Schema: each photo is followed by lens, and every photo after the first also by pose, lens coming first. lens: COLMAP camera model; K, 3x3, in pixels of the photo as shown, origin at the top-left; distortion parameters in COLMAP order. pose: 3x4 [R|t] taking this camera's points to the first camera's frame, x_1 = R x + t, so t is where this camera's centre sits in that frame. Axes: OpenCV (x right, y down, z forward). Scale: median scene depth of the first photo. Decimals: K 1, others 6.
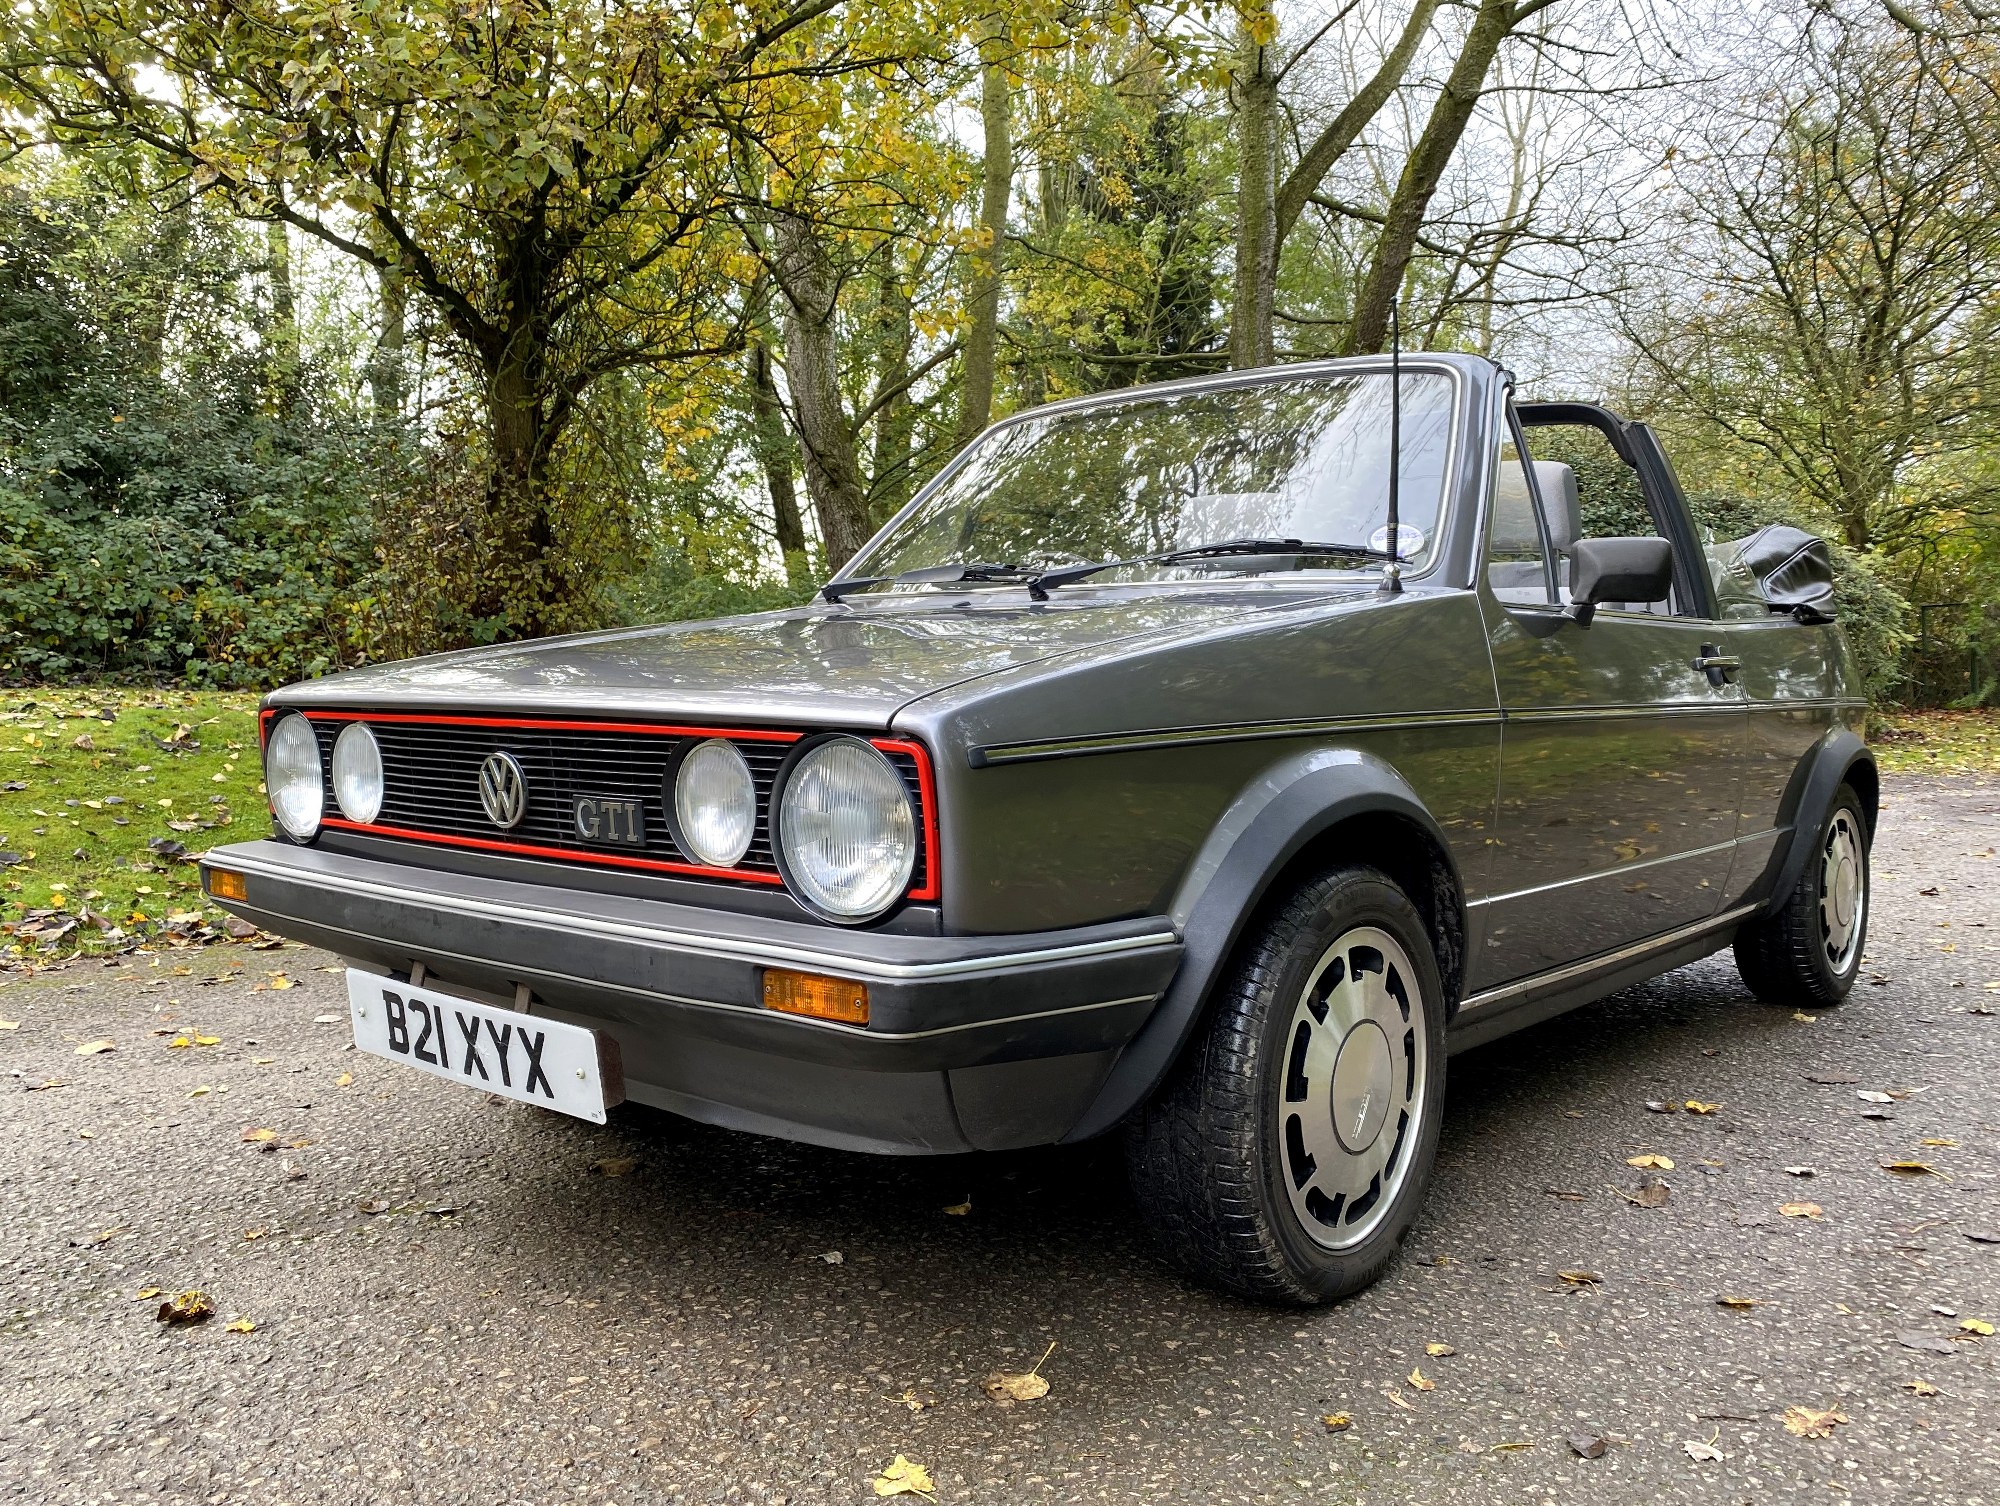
lens RADIAL K [[1514.2, 0, 992.5], [0, 1514.2, 744.7], [0, 0, 1]] dist [0.007179, 0.001722]
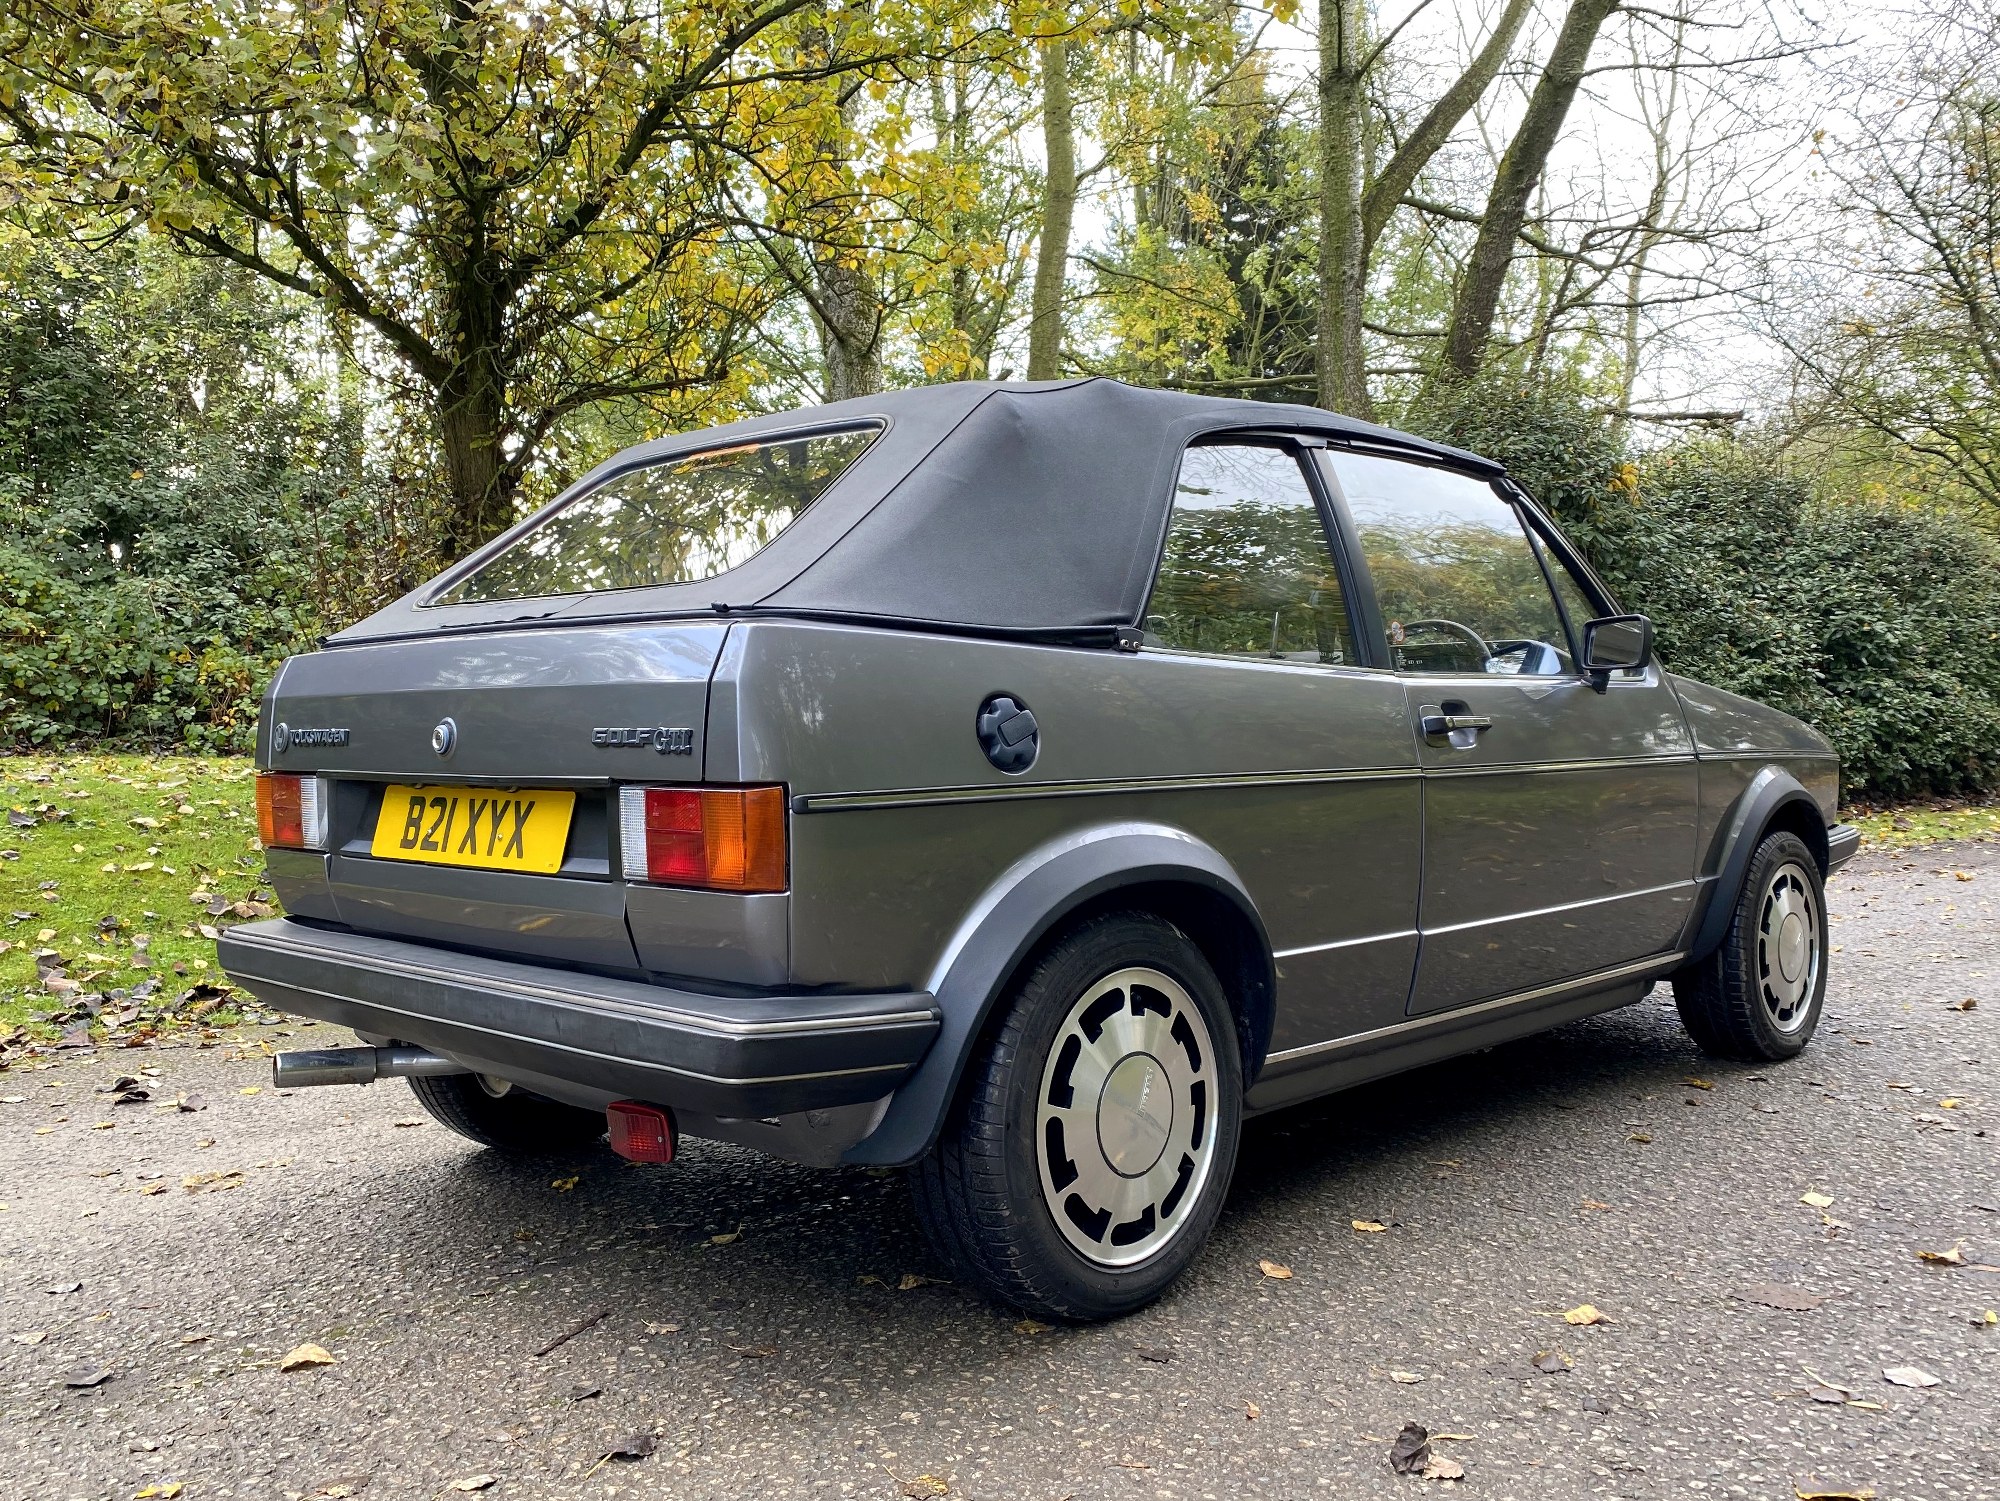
lens RADIAL K [[1608.6, 0, 966.4], [0, 1608.6, 723.1], [0, 0, 1]] dist [0.006906, 0.004432]
pose [[0.995919, -0.013869, -0.089176, 0.265327], [0.009580, 0.998784, -0.048356, -0.020044], [0.089738, 0.047305, 0.994841, 0.241471]]
